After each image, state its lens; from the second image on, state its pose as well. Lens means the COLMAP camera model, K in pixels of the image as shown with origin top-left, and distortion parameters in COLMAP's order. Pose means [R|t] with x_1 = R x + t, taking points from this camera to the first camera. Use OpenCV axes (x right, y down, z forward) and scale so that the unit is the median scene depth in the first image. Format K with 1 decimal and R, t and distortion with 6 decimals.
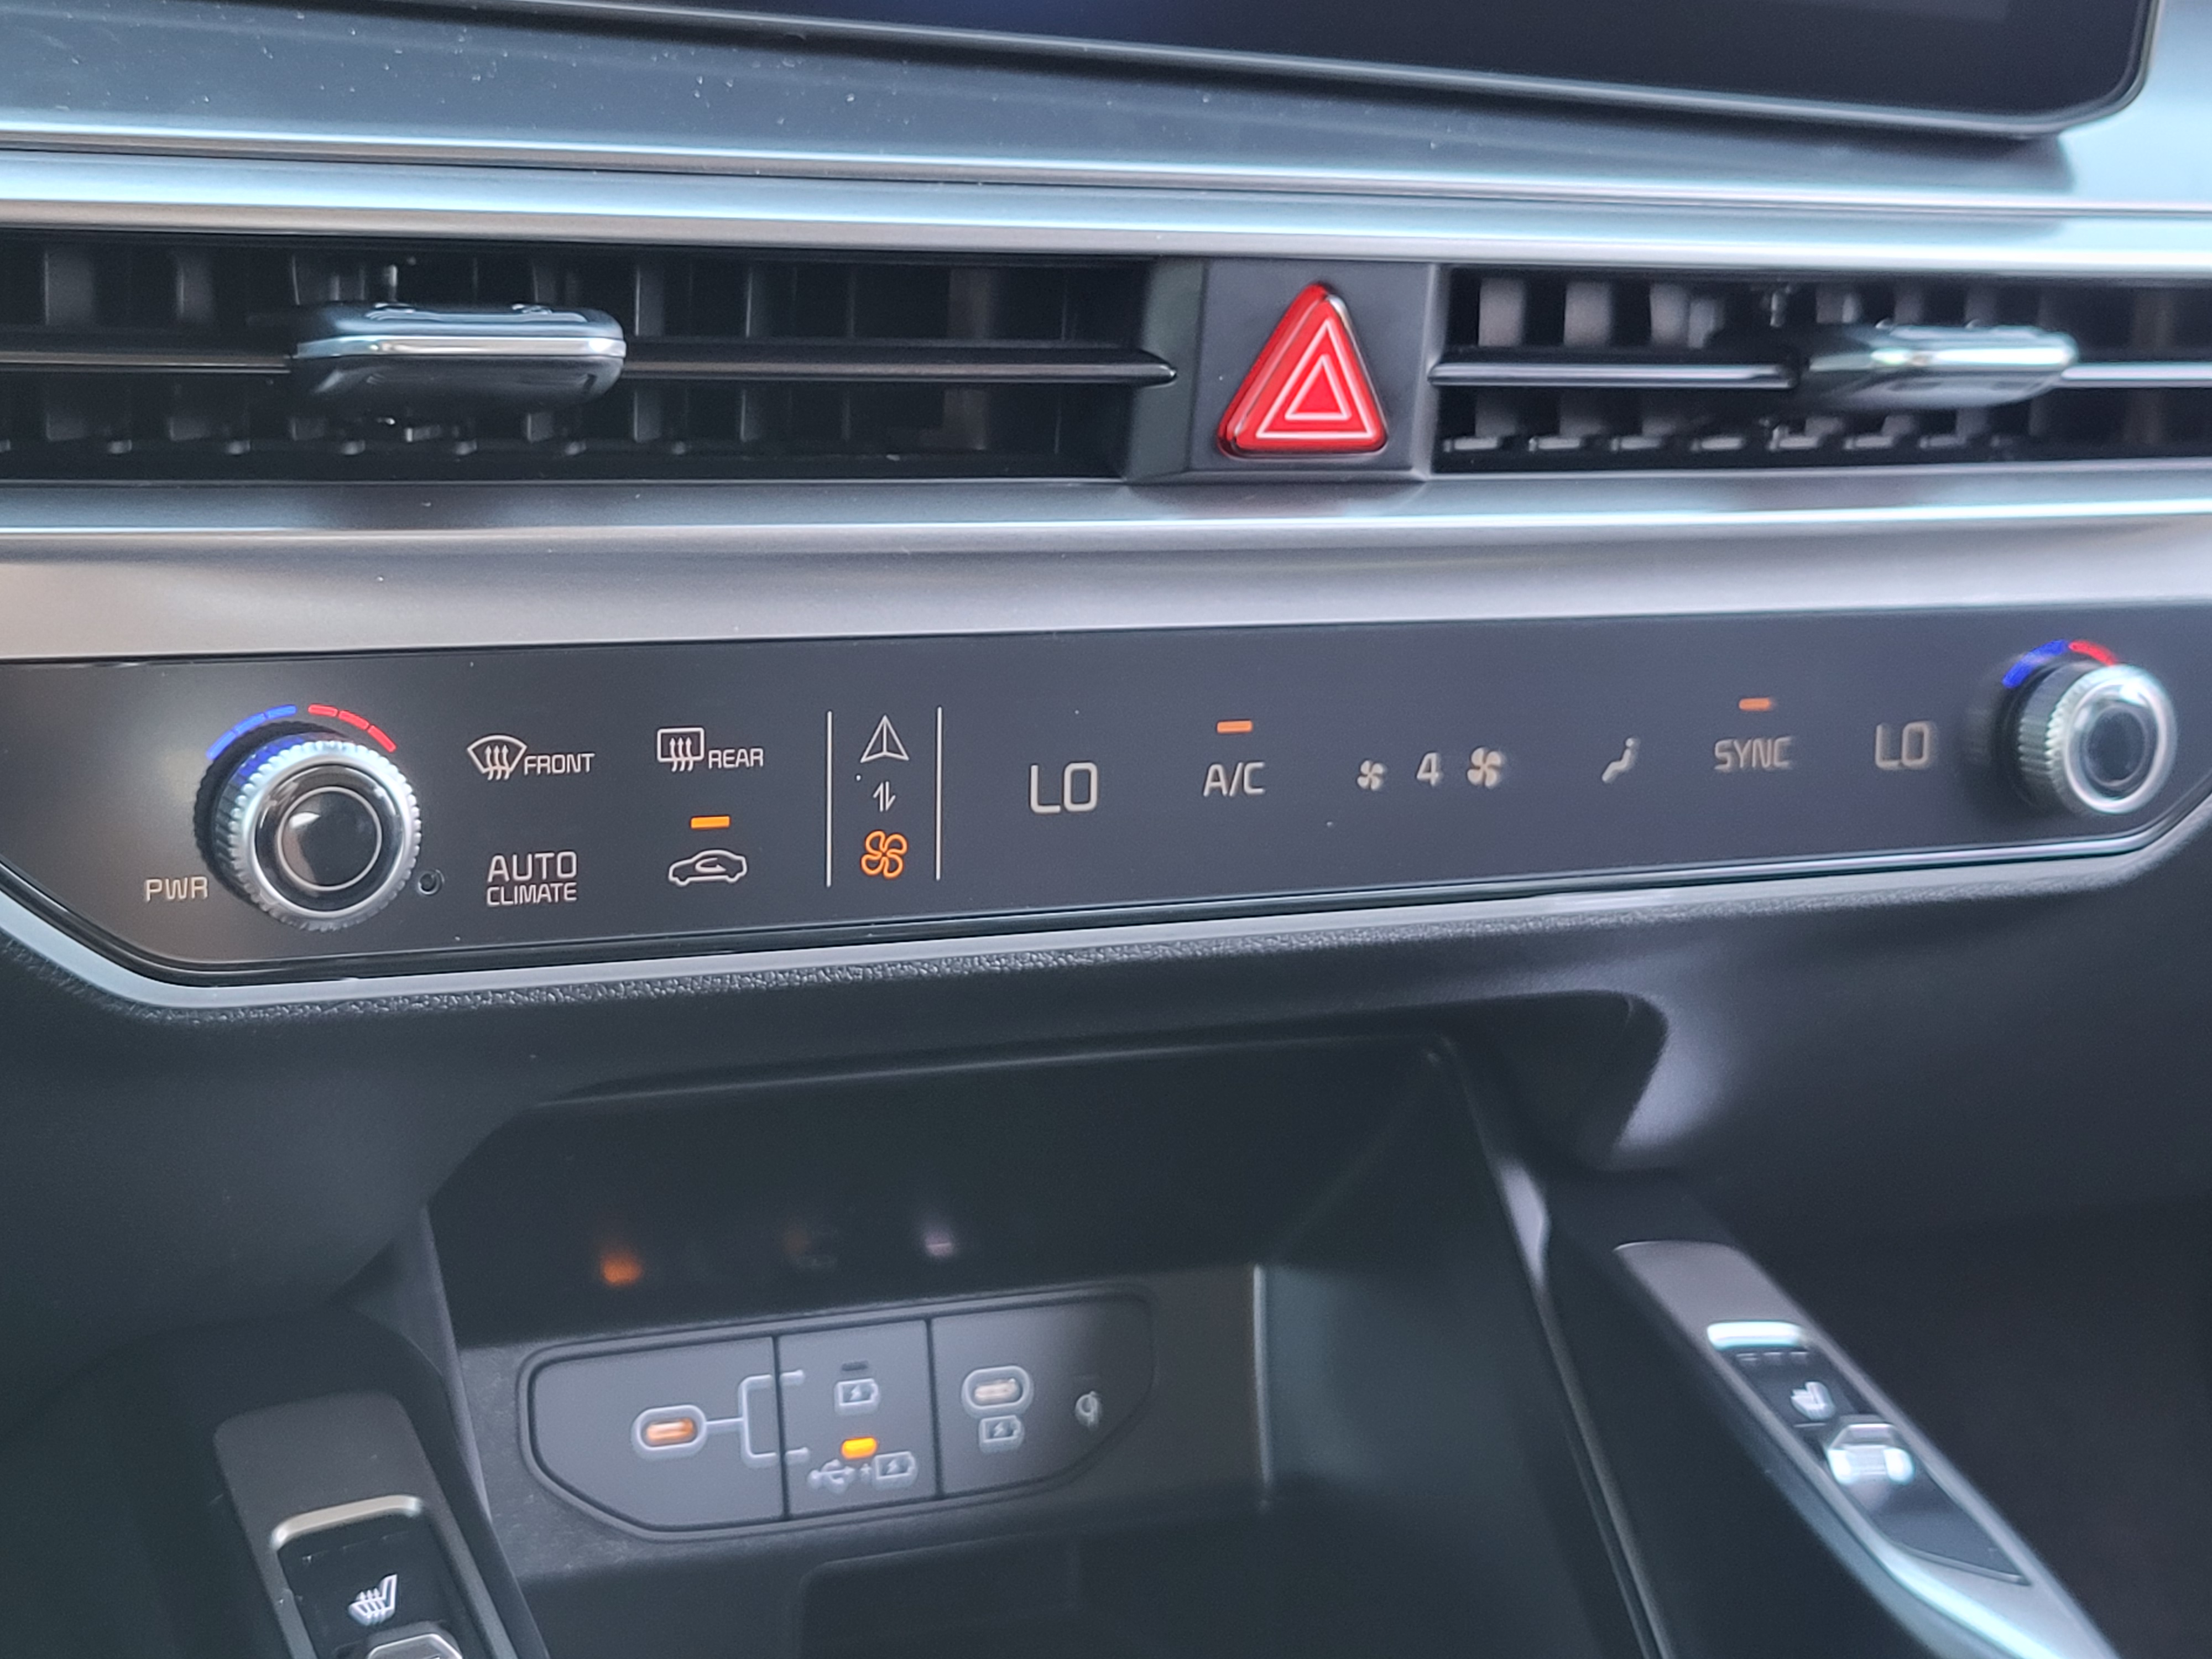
lens RADIAL K [[3763.7, 0, 1106.0], [0, 3763.7, 829.5], [0, 0, 1]] dist [0.028299, 0.069943]
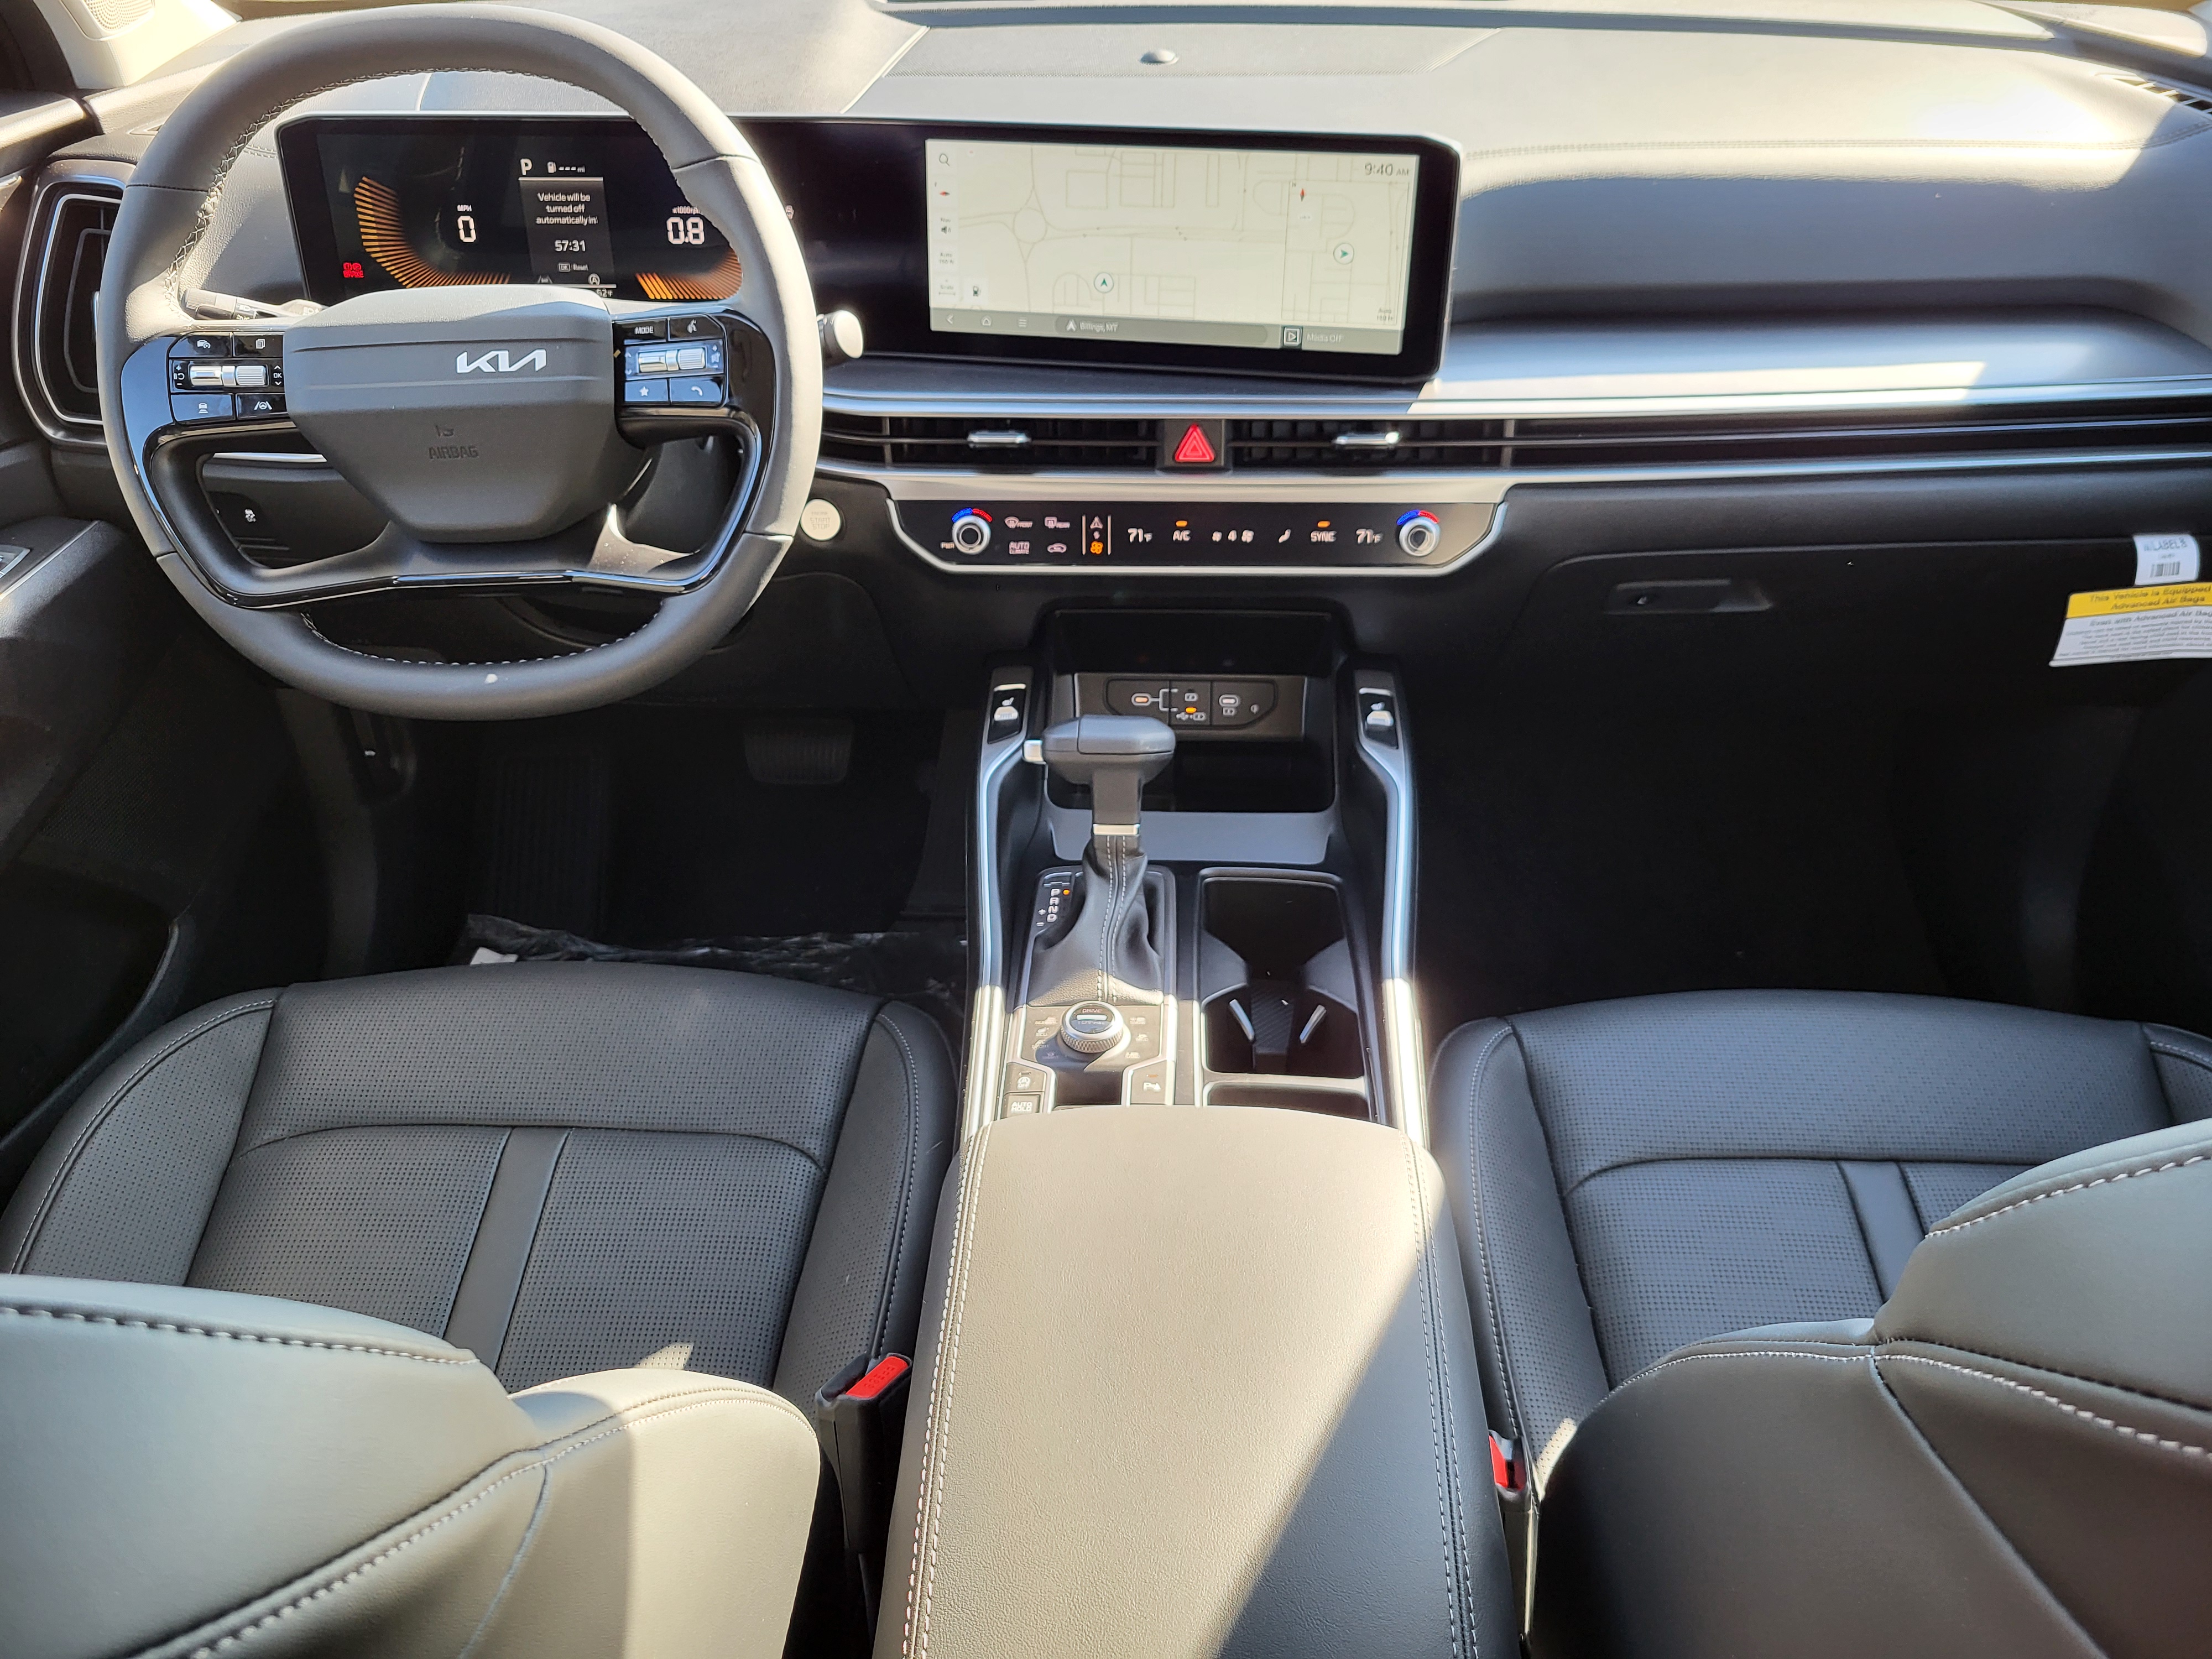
lens RADIAL K [[1697.7, 0, 1106.0], [0, 1697.7, 829.5], [0, 0, 1]] dist [0.007258, 0.005260]
pose [[0.879448, 0.113718, -0.462212, 0.868346], [-0.056179, 0.989053, 0.136445, 0.057837], [0.472669, -0.094029, 0.876209, -0.793621]]
